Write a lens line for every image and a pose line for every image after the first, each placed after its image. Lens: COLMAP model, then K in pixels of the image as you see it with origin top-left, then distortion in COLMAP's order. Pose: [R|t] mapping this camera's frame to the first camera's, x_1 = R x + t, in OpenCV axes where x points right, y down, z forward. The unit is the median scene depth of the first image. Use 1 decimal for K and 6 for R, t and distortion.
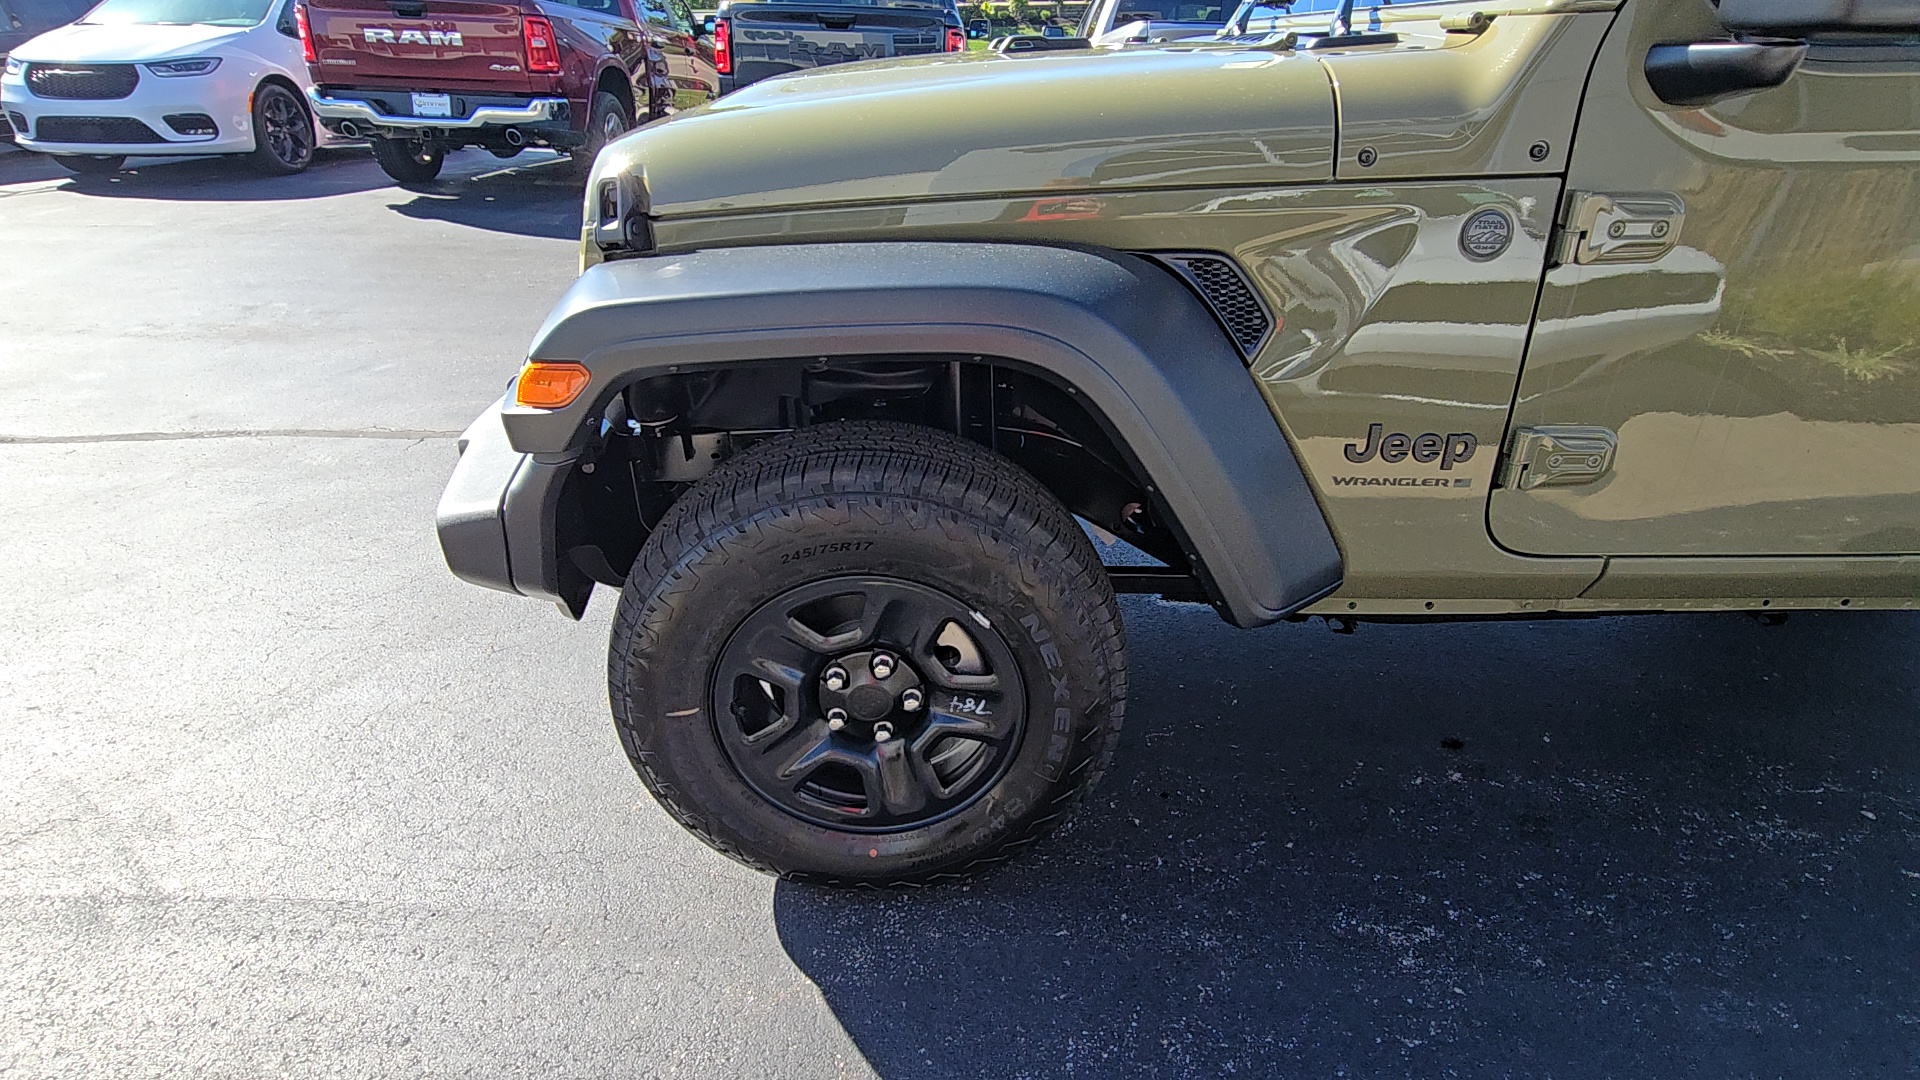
lens RADIAL K [[967.0, 0, 951.1], [0, 967.0, 546.8], [0, 0, 1]] dist [0.000552, -0.000488]
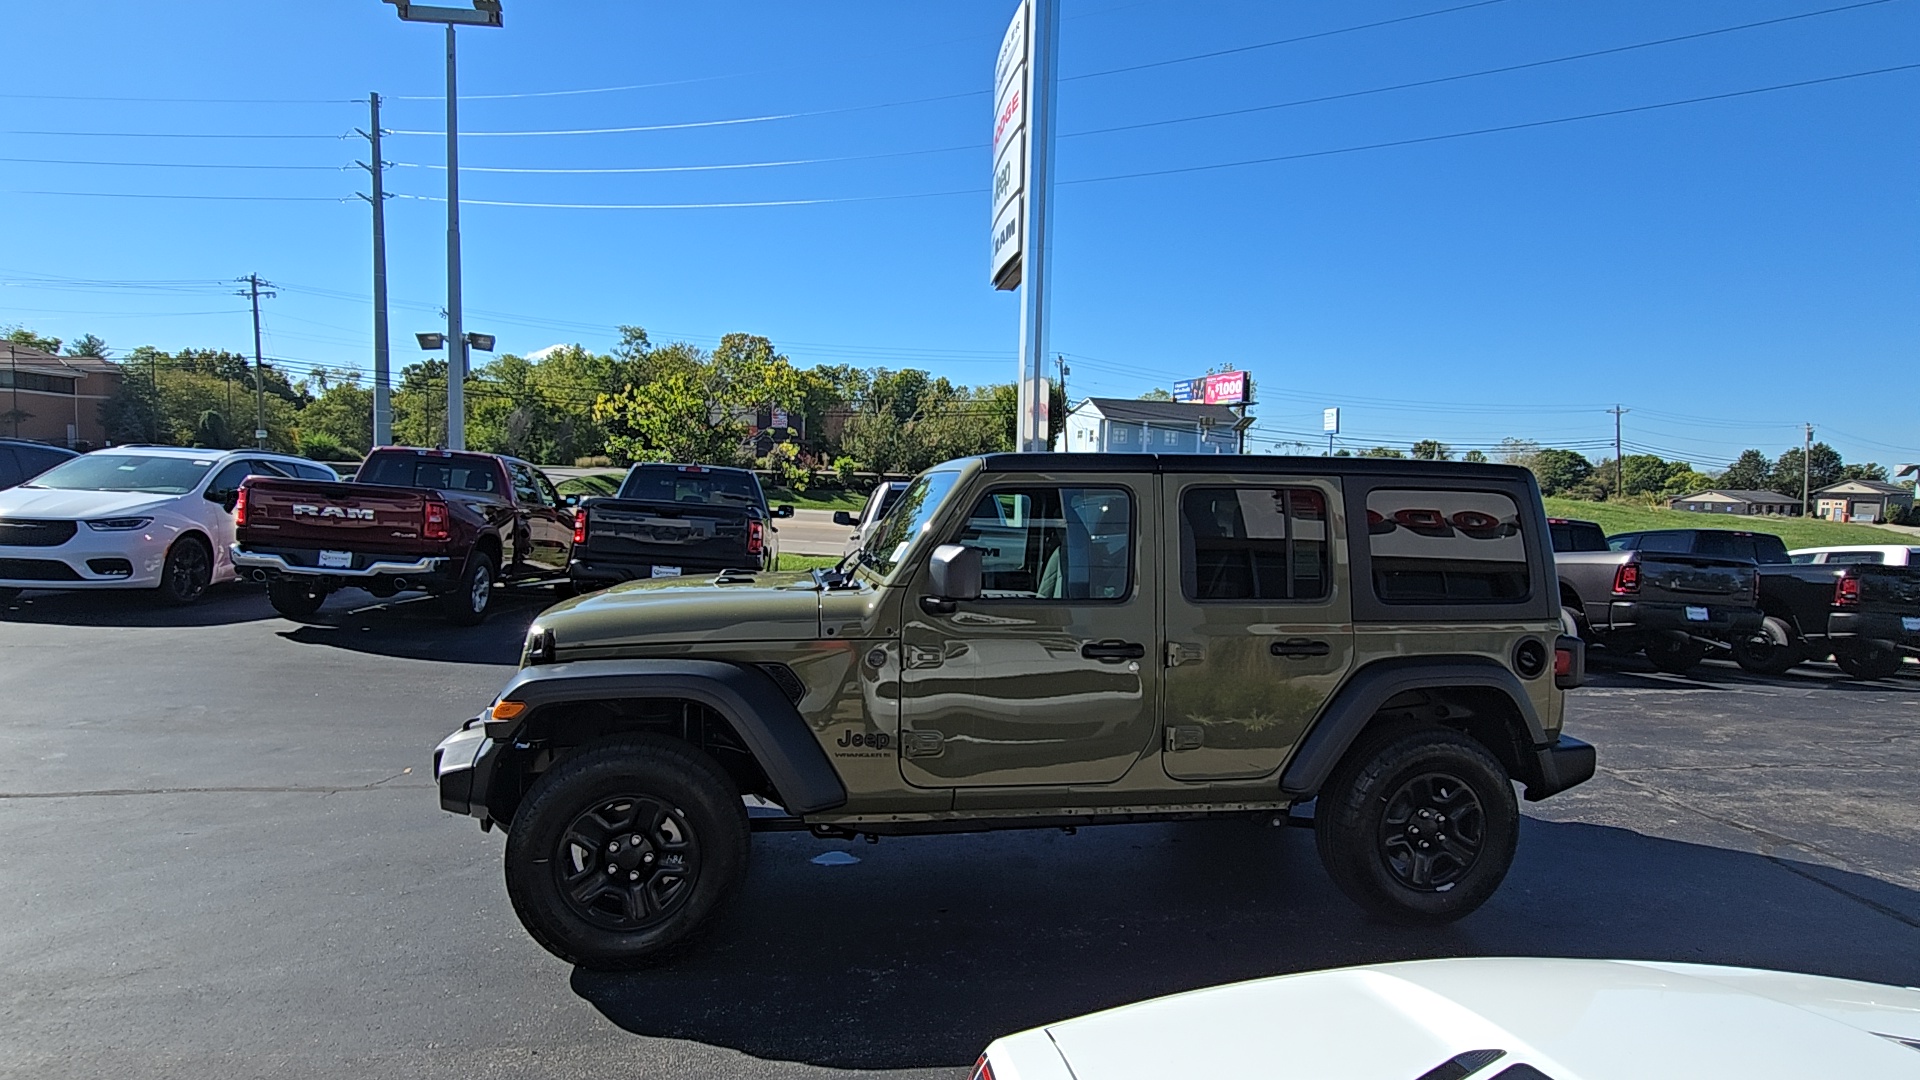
lens RADIAL K [[967.0, 0, 951.1], [0, 967.0, 546.8], [0, 0, 1]] dist [0.000552, -0.000488]
pose [[0.985827, 0.029180, 0.165208, 0.060611], [0.042679, 0.908738, -0.415179, 0.109448], [-0.162246, 0.416346, 0.894613, -0.329768]]
